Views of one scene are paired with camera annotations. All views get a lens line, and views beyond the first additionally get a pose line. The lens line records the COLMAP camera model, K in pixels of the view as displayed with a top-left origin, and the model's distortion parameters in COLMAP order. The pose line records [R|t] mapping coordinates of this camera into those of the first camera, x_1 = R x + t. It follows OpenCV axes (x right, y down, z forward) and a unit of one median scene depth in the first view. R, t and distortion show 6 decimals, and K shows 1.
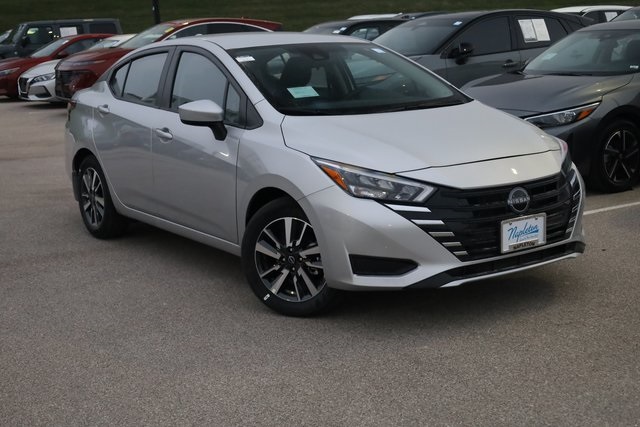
lens RADIAL K [[903.6, 0, 320.0], [0, 903.6, 213.5], [0, 0, 1]] dist [-0.043184, 0.412533]
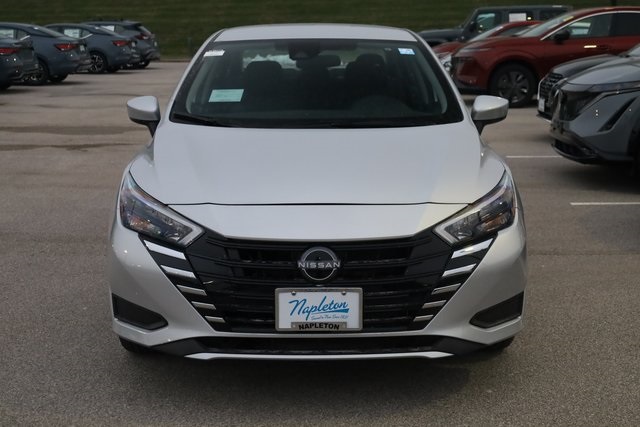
lens RADIAL K [[903.6, 0, 320.0], [0, 903.6, 213.5], [0, 0, 1]] dist [-0.043184, 0.412533]
pose [[0.845696, 0.142586, -0.514265, 0.596179], [-0.134851, 0.989470, 0.052584, -0.094853], [0.516347, 0.024879, 0.856018, 0.373295]]
